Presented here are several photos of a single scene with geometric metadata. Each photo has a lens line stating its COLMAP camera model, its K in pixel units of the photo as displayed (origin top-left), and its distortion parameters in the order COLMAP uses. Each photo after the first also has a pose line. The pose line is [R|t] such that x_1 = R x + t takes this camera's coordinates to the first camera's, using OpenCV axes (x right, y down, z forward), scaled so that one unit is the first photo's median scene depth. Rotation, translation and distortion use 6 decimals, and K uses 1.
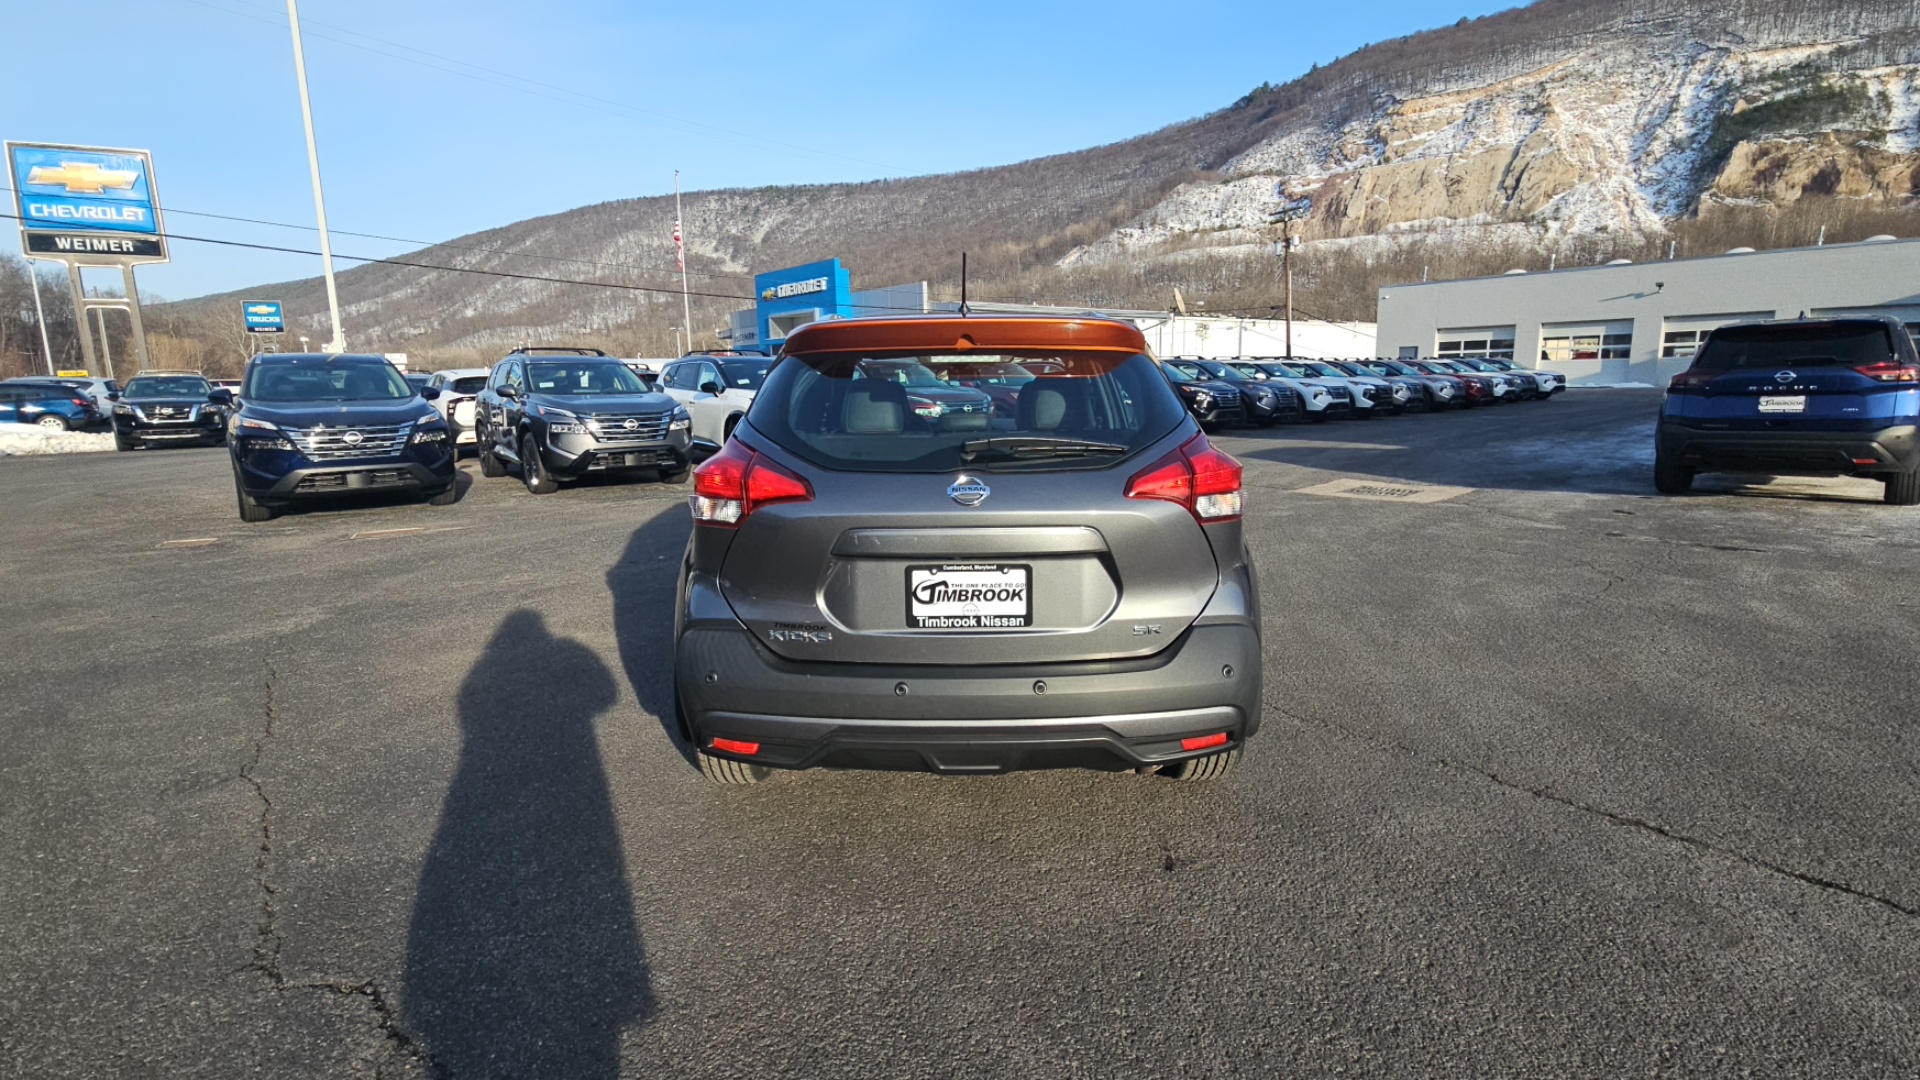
lens RADIAL K [[856.0, 0, 955.5], [0, 856.0, 541.5], [0, 0, 1]] dist [0.011990, -0.008709]
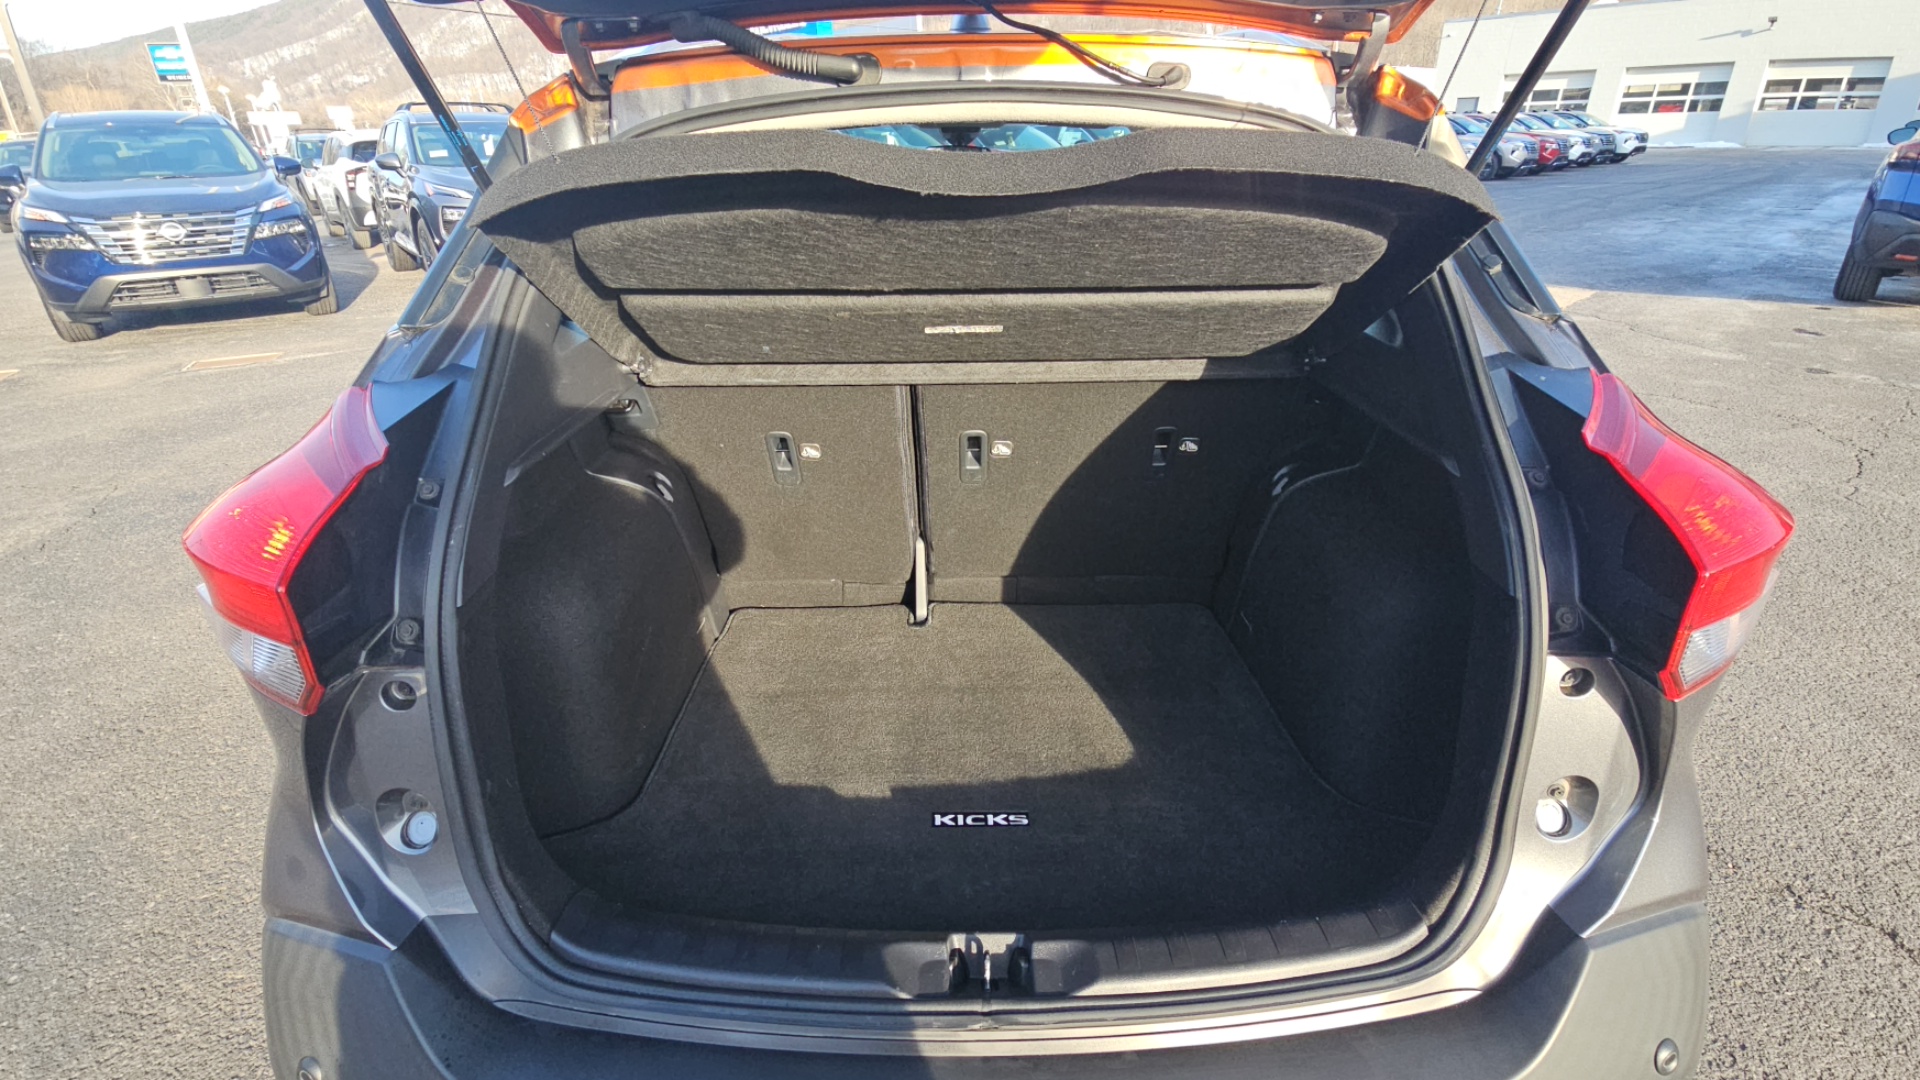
lens RADIAL K [[856.0, 0, 958.4], [0, 856.0, 537.3], [0, 0, 1]] dist [0.011990, -0.008709]
pose [[0.999995, -0.002398, 0.002109, 0.000825], [0.001801, 0.968899, 0.247452, -0.032707], [-0.002637, -0.247447, 0.968898, 0.134603]]
